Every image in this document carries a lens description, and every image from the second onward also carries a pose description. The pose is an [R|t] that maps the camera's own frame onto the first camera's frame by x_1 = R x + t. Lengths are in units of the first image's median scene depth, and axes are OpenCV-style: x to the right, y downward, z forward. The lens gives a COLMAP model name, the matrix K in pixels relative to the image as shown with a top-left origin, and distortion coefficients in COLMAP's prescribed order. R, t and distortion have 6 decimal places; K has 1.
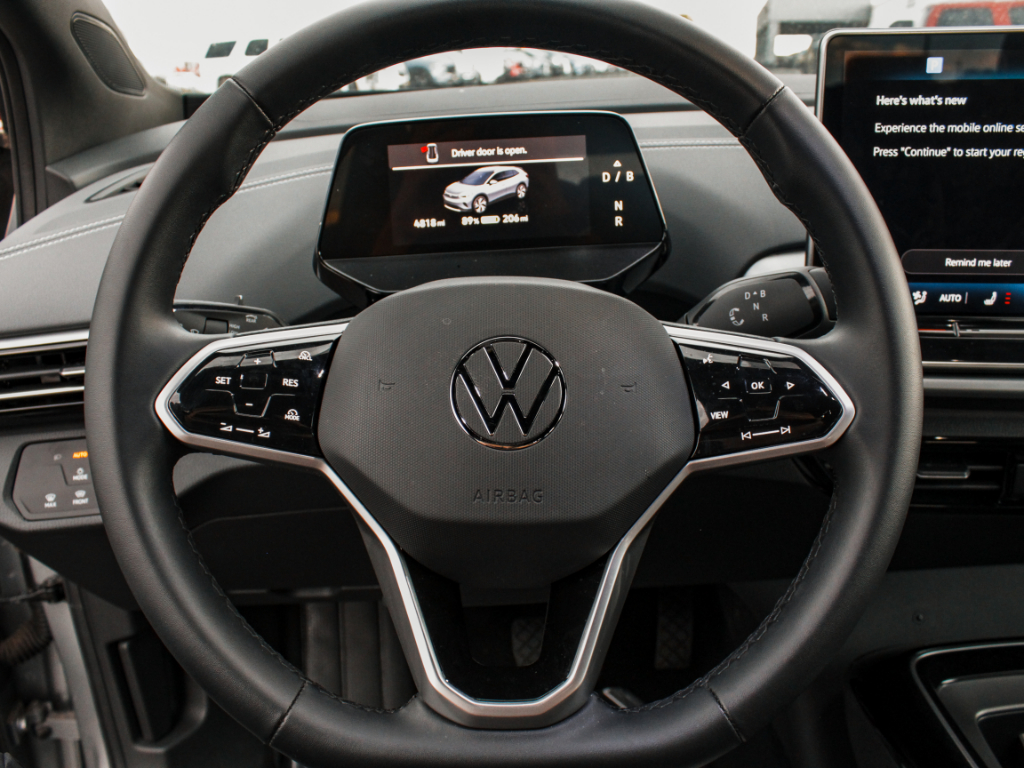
lens RADIAL K [[939.7, 0, 512.0], [0, 939.7, 384.0], [0, 0, 1]] dist [-0.177000, 0.194674]
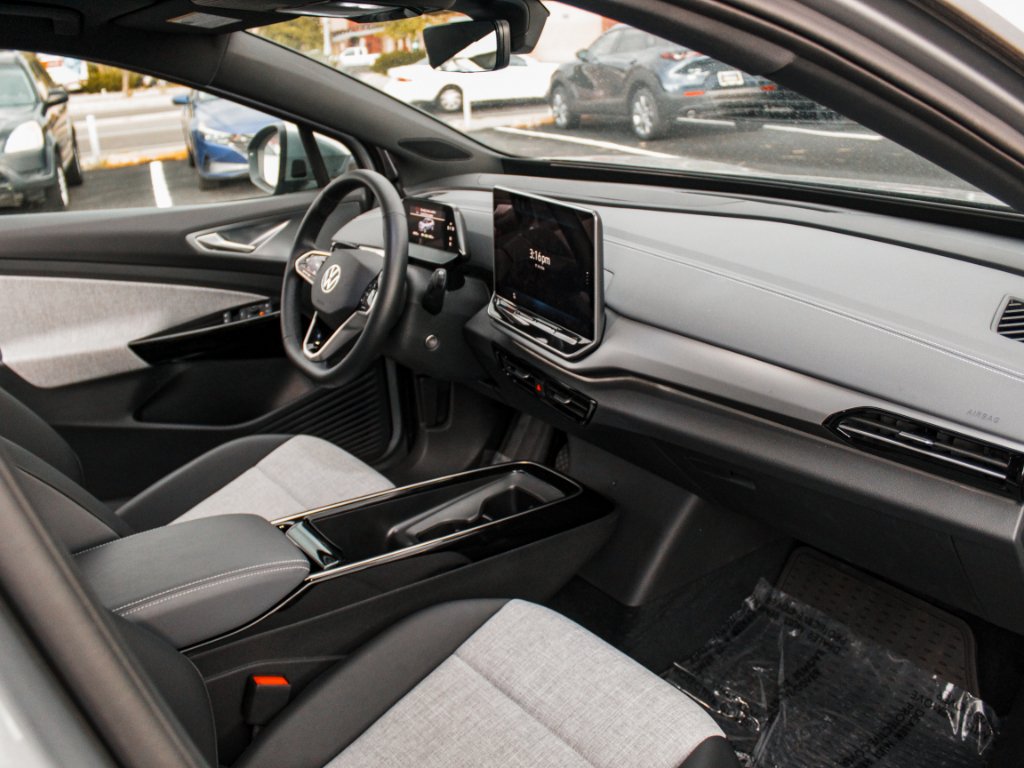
lens RADIAL K [[939.7, 0, 512.0], [0, 939.7, 384.0], [0, 0, 1]] dist [-0.177000, 0.194674]
pose [[0.561955, 0.296988, -0.772014, 2.549682], [-0.268311, 0.948303, 0.169499, -0.306290], [0.782442, 0.111889, 0.612589, -0.536906]]
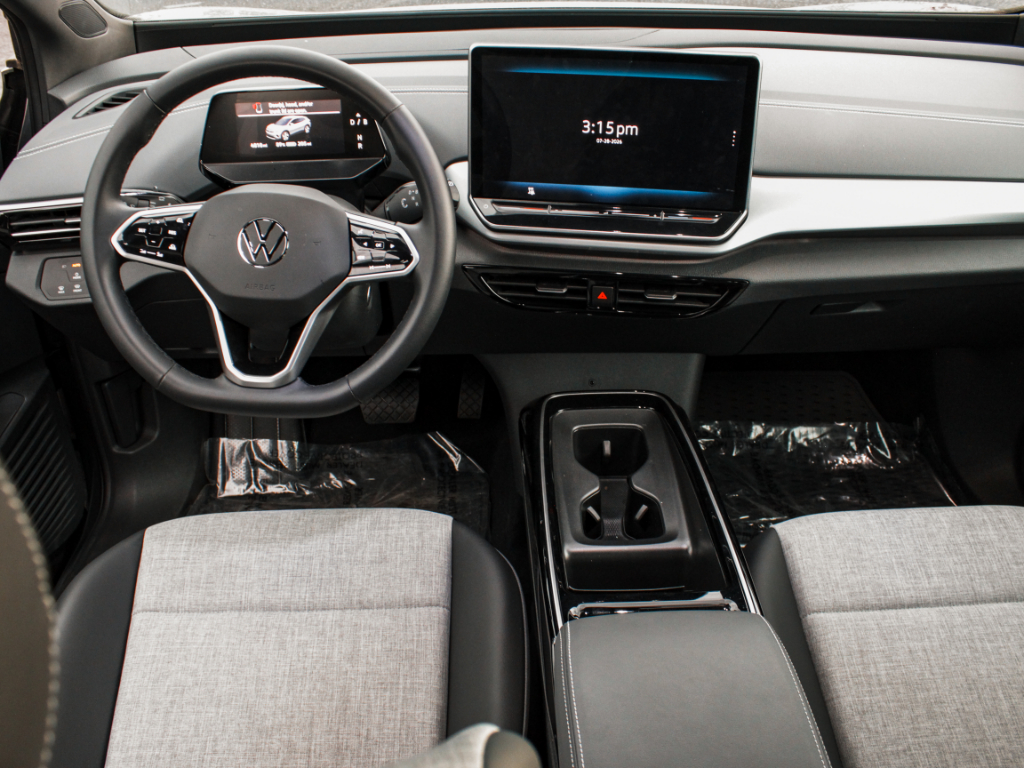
lens RADIAL K [[939.7, 0, 512.0], [0, 939.7, 384.0], [0, 0, 1]] dist [-0.177000, 0.194674]
pose [[0.999331, 0.033743, 0.014130, 0.412533], [-0.035693, 0.983995, 0.174584, -0.041414], [-0.008013, -0.174971, 0.984541, -0.913831]]
